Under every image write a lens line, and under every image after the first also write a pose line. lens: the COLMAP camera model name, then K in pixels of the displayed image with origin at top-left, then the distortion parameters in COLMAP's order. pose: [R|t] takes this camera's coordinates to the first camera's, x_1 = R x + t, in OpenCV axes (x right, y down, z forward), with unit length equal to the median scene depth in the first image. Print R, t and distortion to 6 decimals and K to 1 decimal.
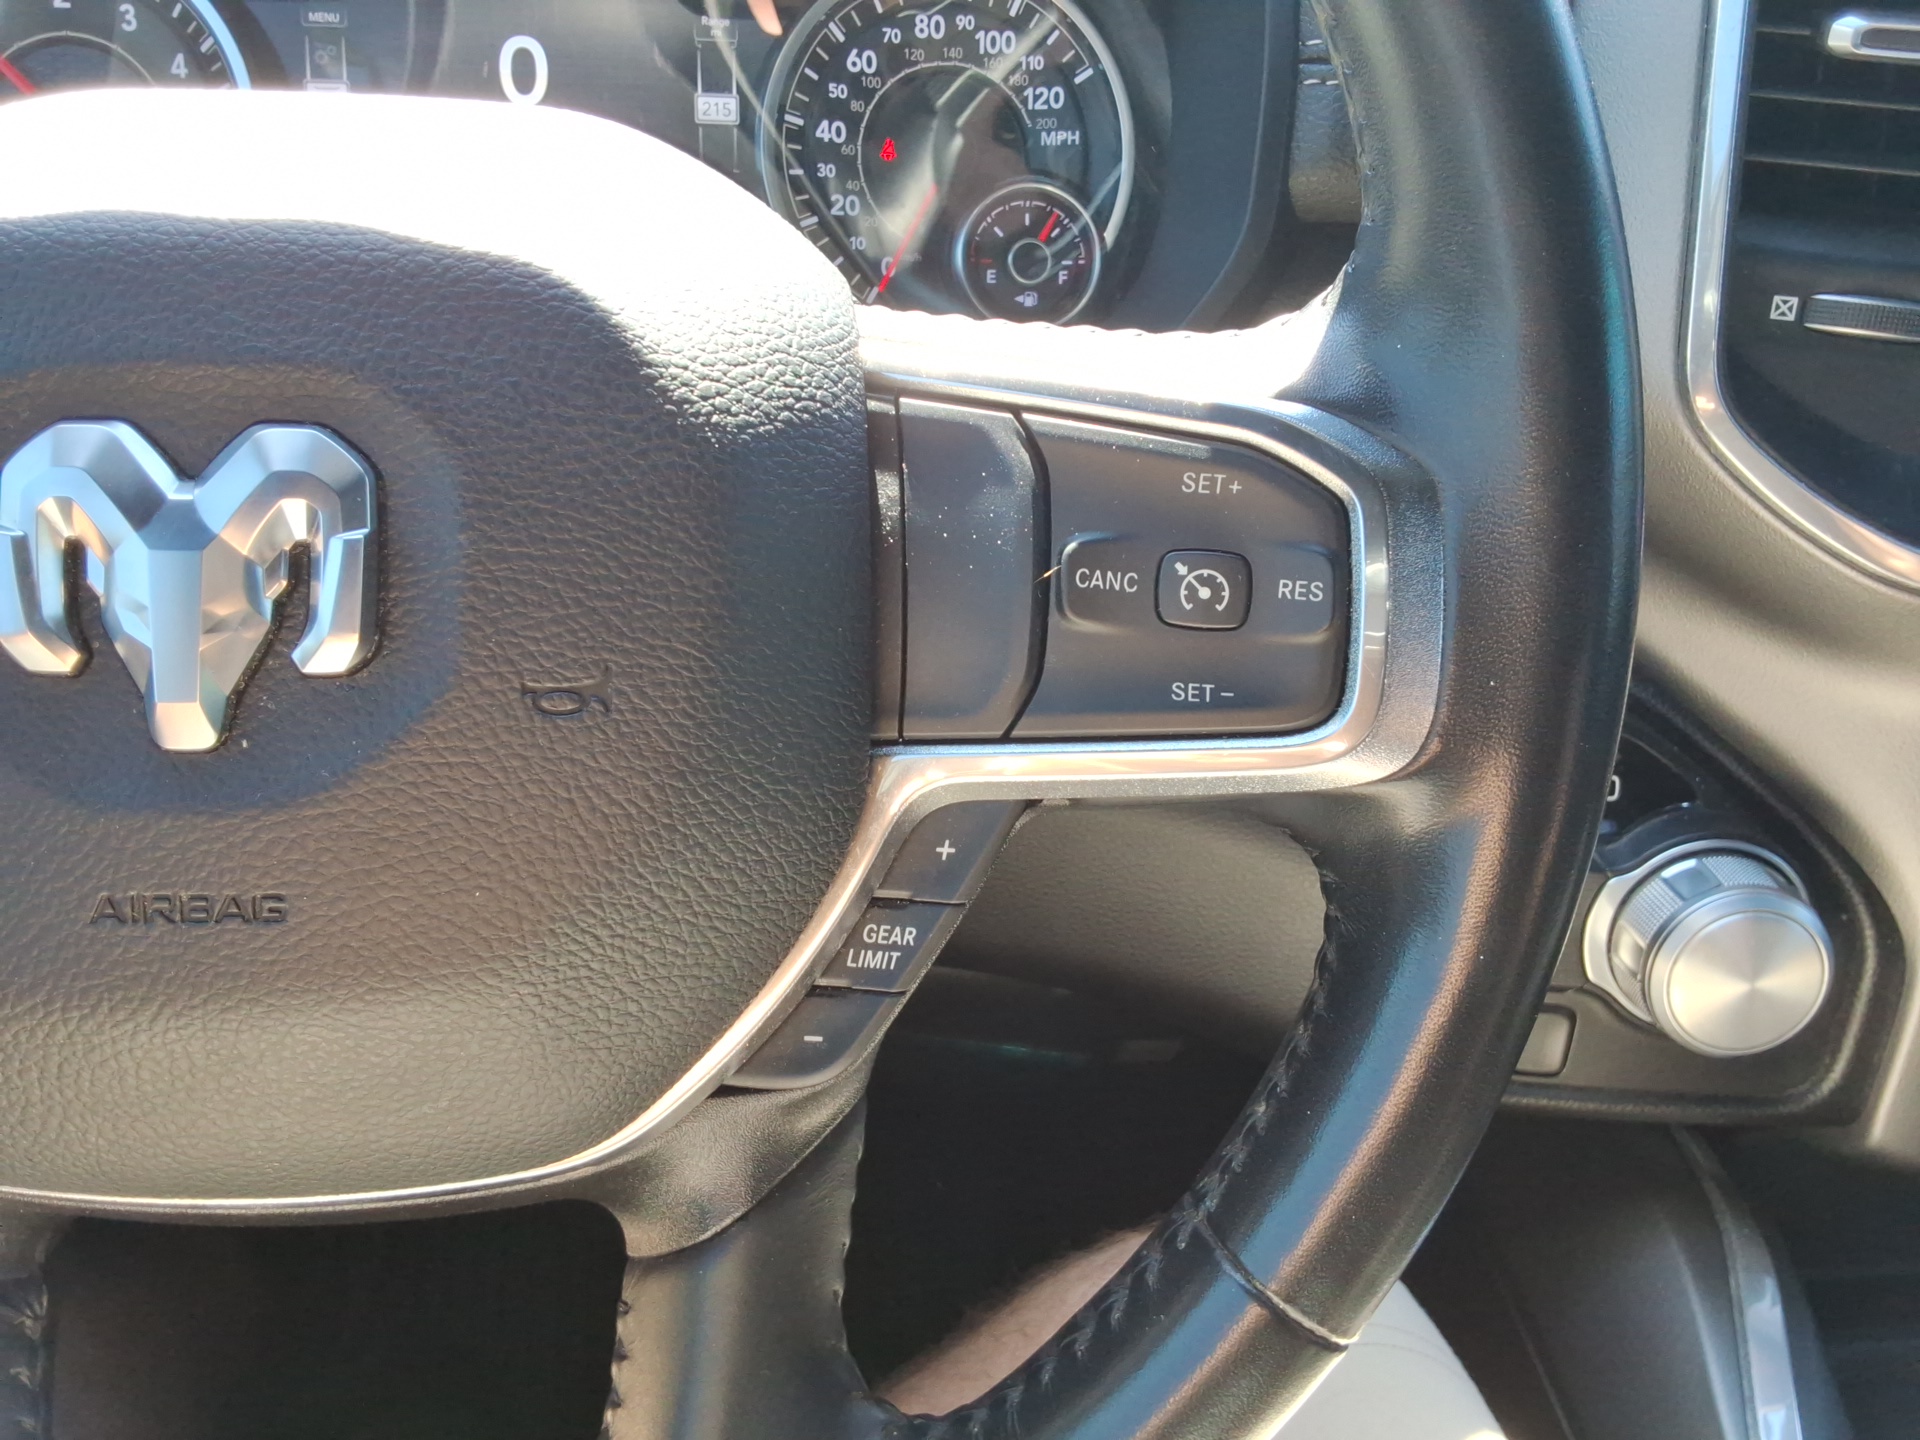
lens RADIAL K [[1544.2, 0, 961.3], [0, 1544.2, 721.6], [0, 0, 1]] dist [0.106696, -0.171211]
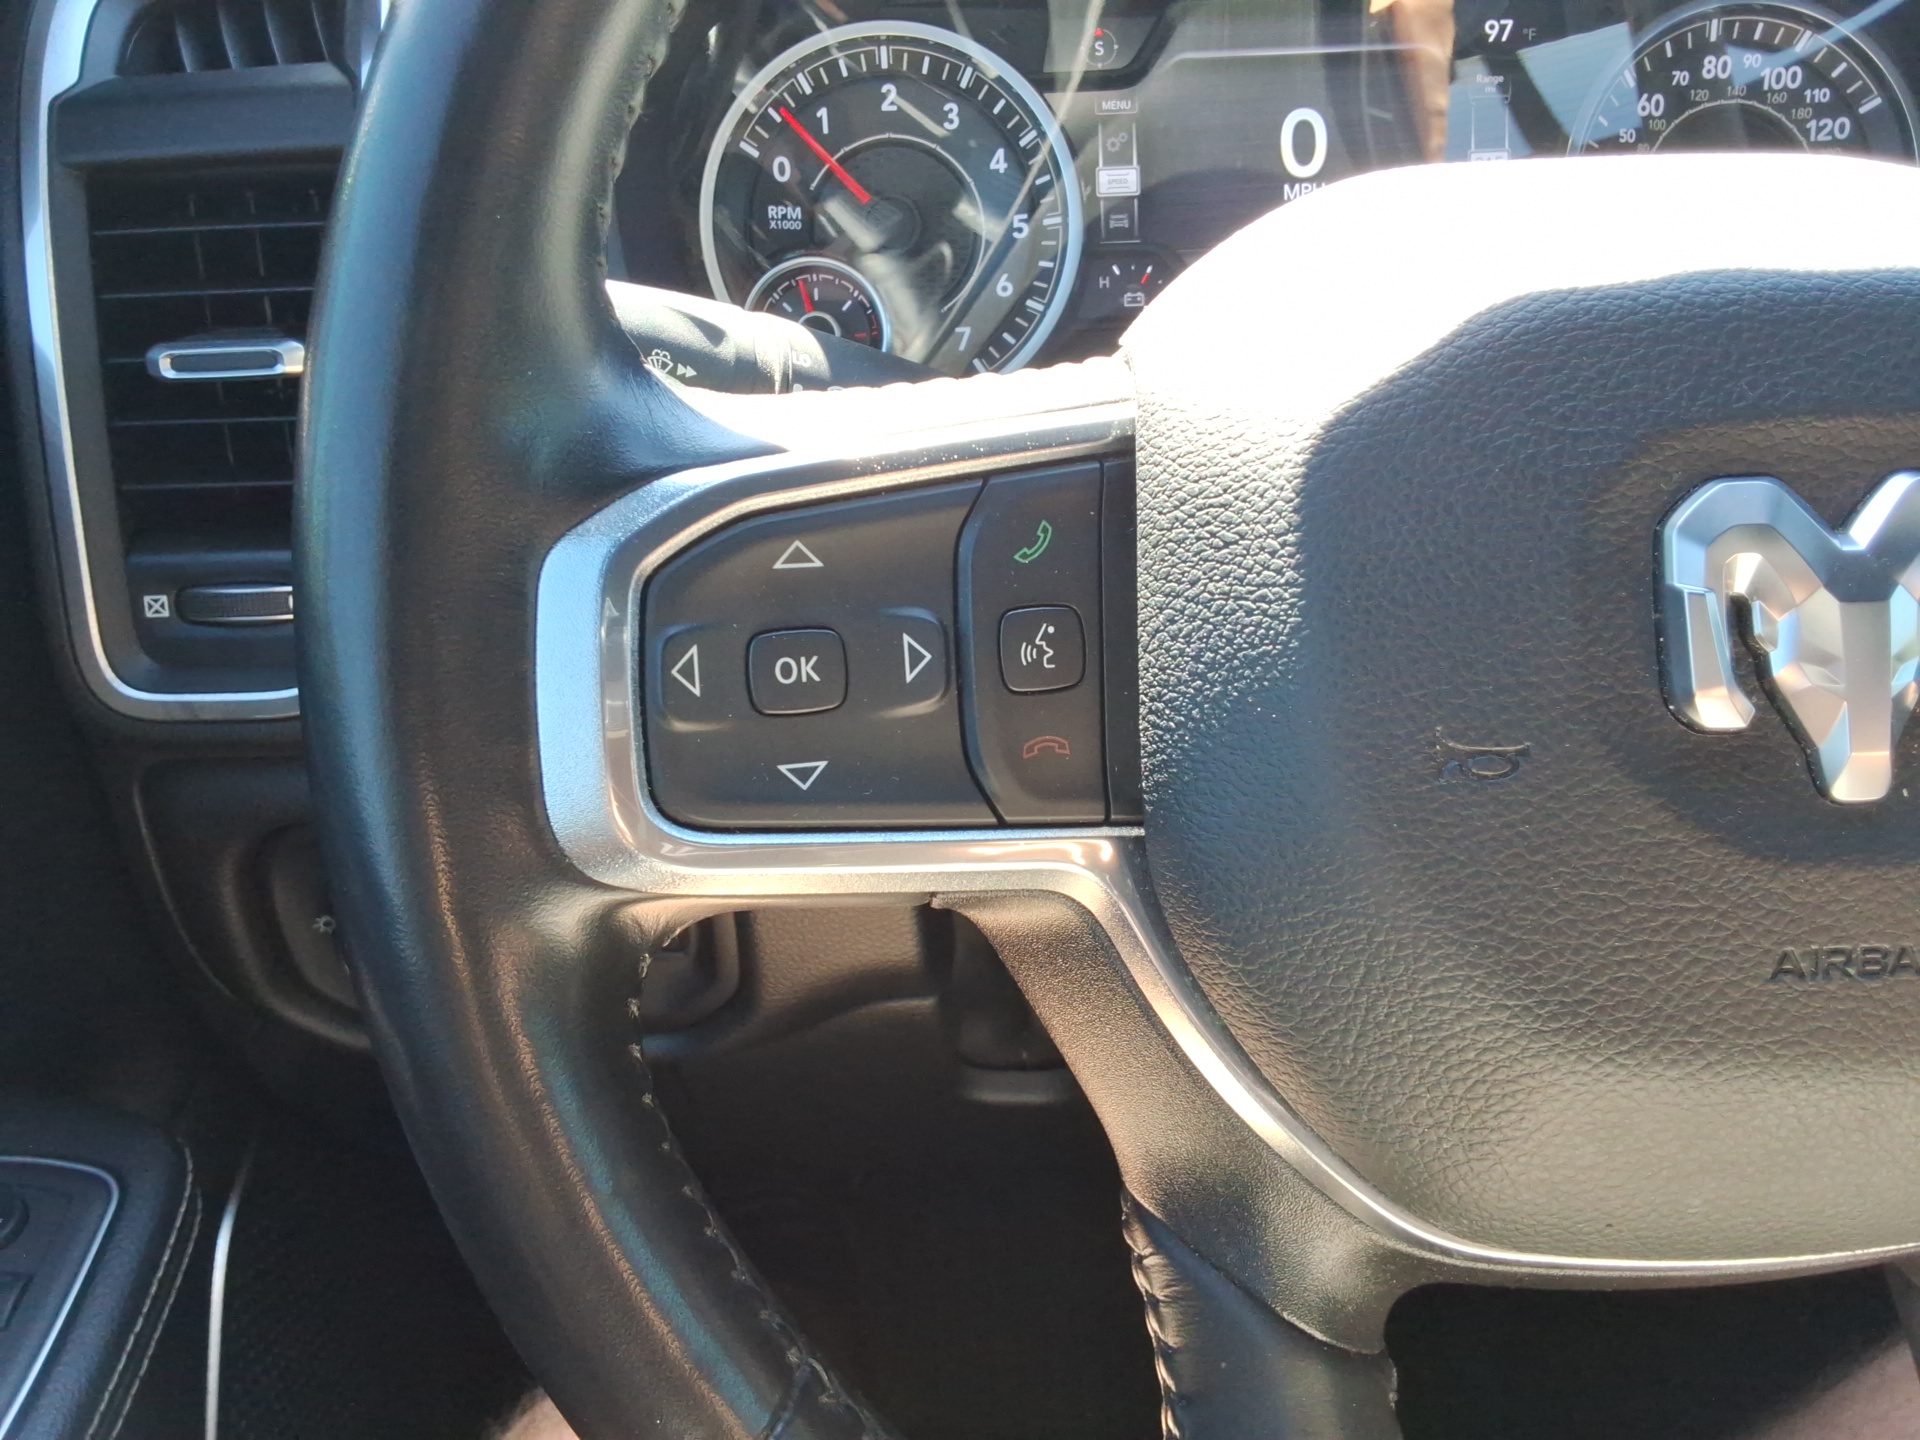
lens RADIAL K [[1544.2, 0, 962.4], [0, 1544.2, 716.5], [0, 0, 1]] dist [0.106696, -0.171211]
pose [[0.995426, -0.041877, -0.085867, -0.803448], [0.038241, 0.998318, -0.043568, -0.011518], [0.087547, 0.040085, 0.995354, -0.033400]]
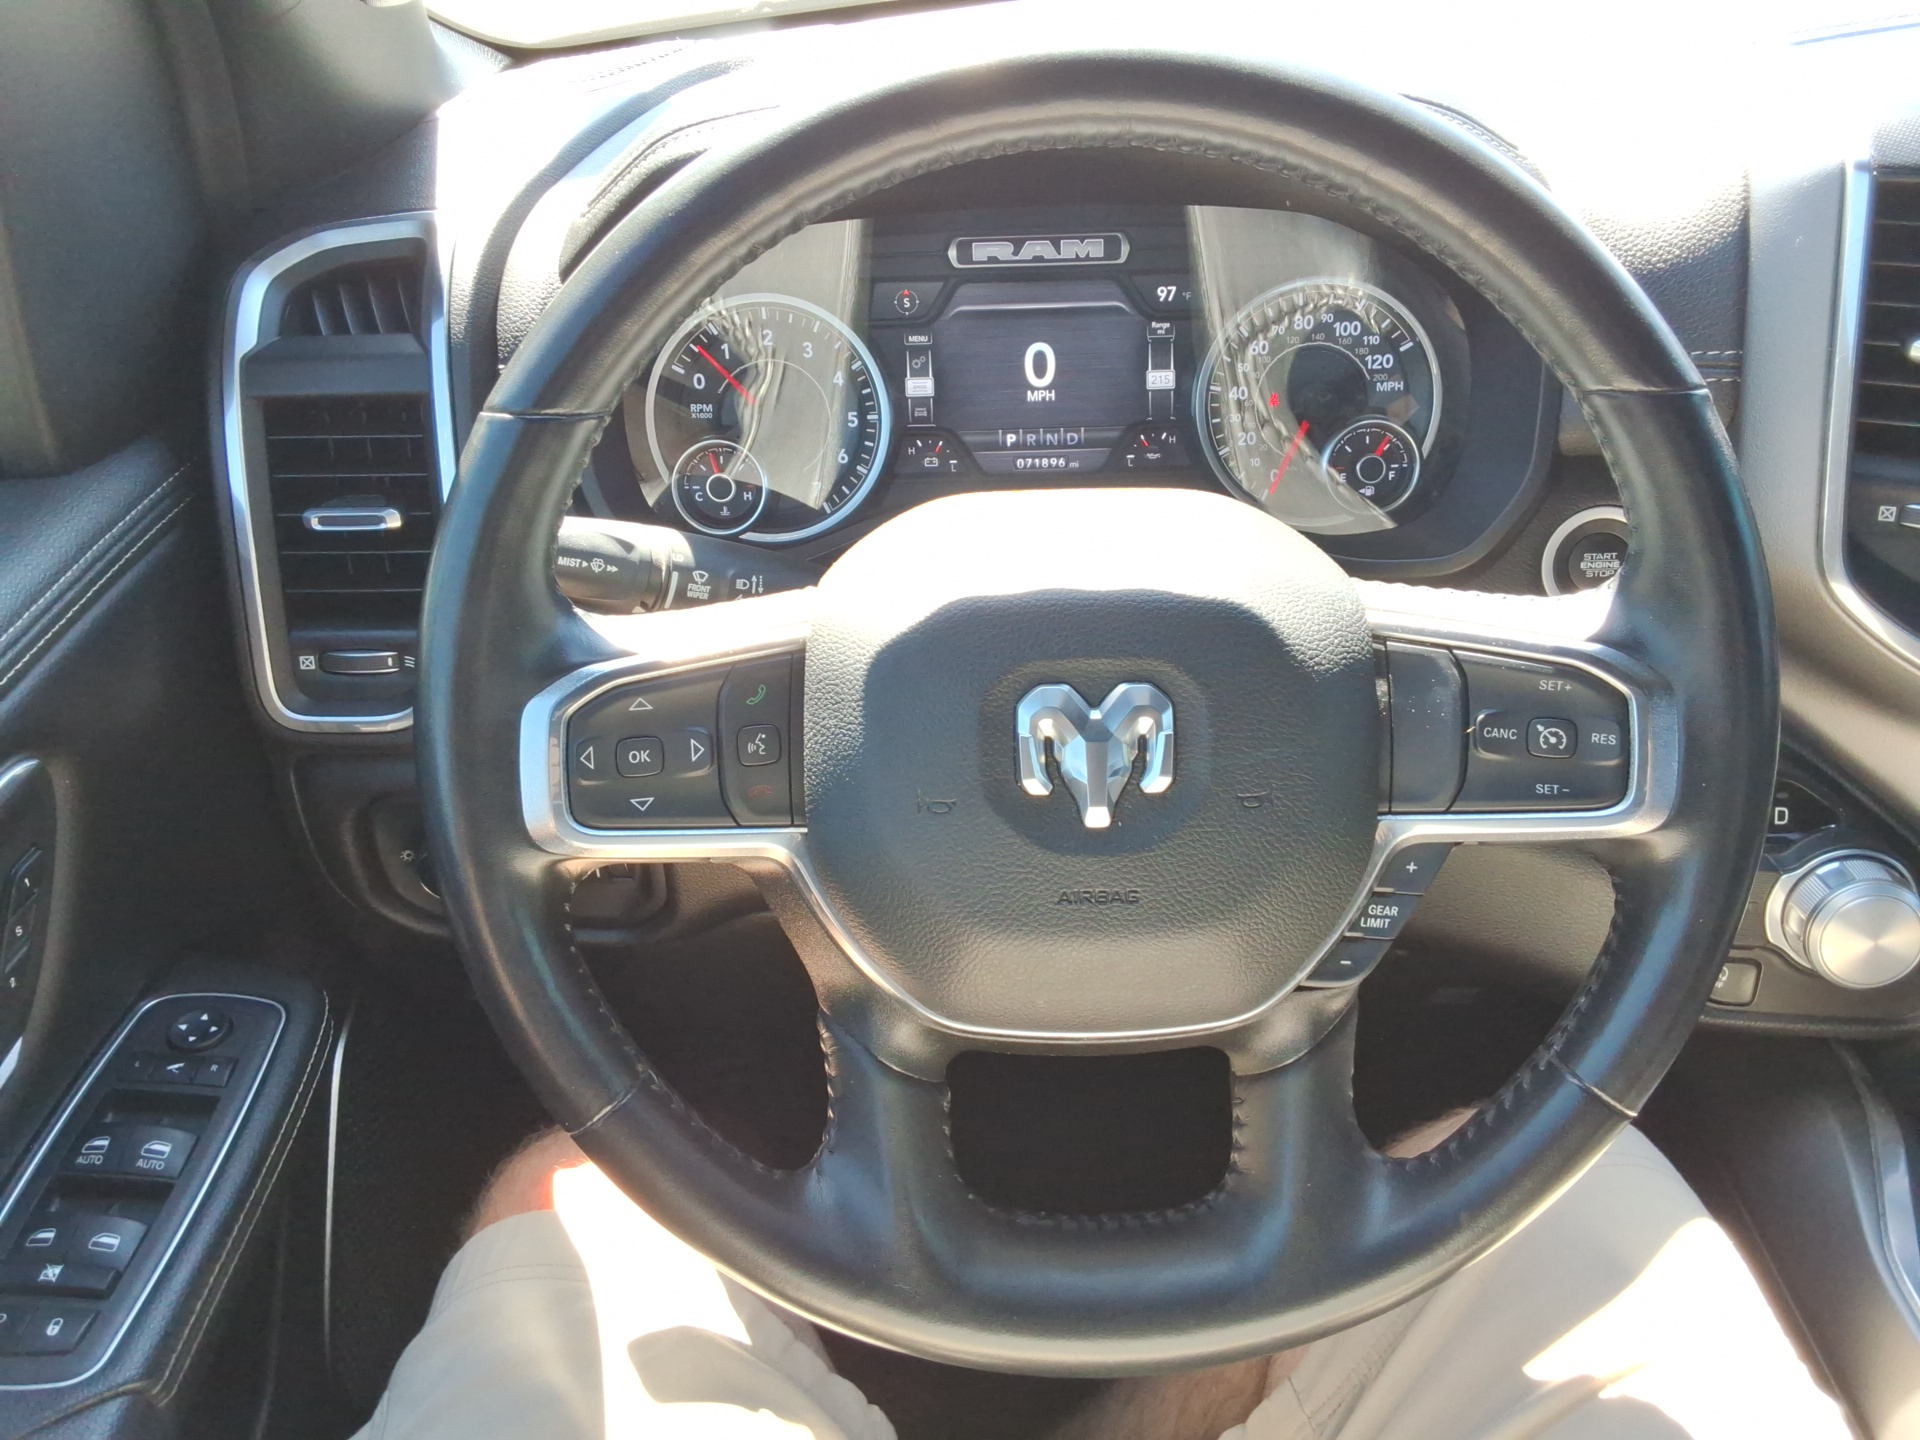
lens RADIAL K [[1528.0, 0, 966.0], [0, 1528.0, 719.0], [0, 0, 1]] dist [0.097571, -0.112192]
pose [[0.994204, -0.017725, -0.106037, -0.366901], [0.018372, 0.999818, 0.005133, -0.127761], [0.105927, -0.007051, 0.994349, -1.019188]]
